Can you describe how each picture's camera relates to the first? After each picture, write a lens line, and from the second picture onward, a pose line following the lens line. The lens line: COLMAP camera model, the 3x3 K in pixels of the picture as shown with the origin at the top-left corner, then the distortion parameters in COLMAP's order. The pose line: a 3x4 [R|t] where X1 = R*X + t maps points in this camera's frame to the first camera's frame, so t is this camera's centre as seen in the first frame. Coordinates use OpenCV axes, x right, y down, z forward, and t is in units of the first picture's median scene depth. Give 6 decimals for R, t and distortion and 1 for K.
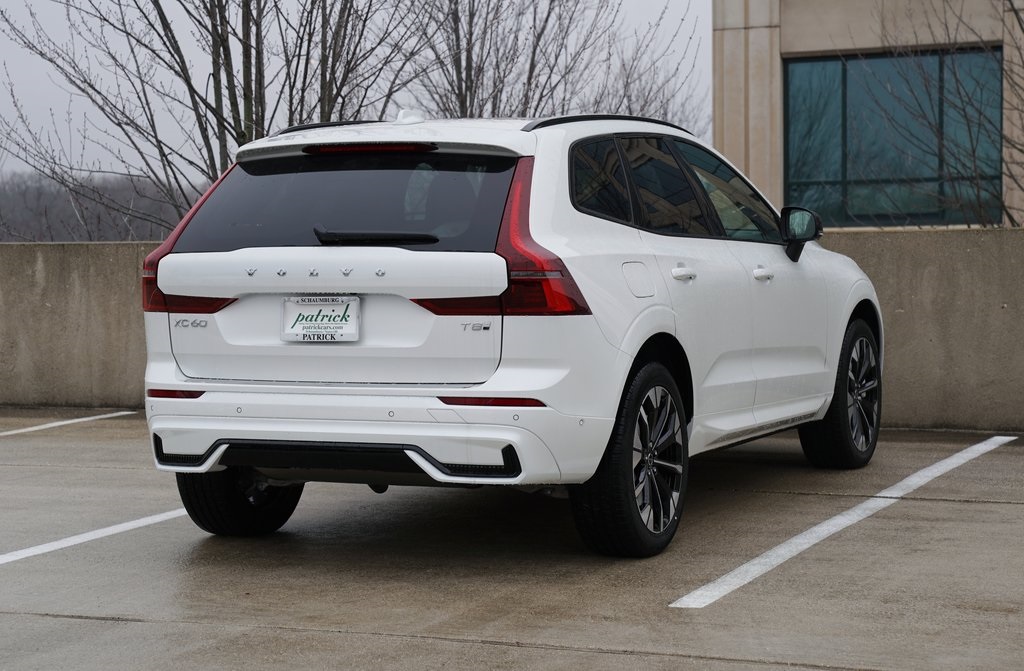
lens RADIAL K [[2049.4, 0, 511.1], [0, 2049.4, 335.7], [0, 0, 1]] dist [0.209125, 0.000000]
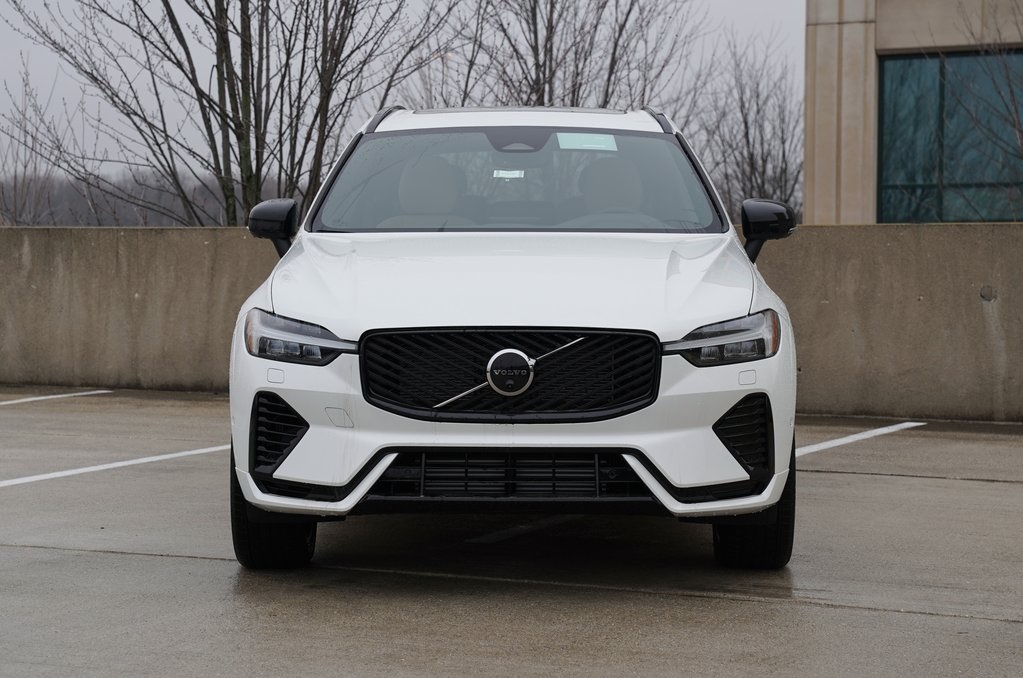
lens RADIAL K [[2139.7, 0, 511.9], [0, 2139.7, 340.3], [0, 0, 1]] dist [0.218598, 0.000000]
pose [[0.999061, 0.016591, -0.040034, 0.075258], [-0.016618, 0.999862, -0.000352, 0.010459], [0.040023, 0.001017, 0.999198, -0.090467]]
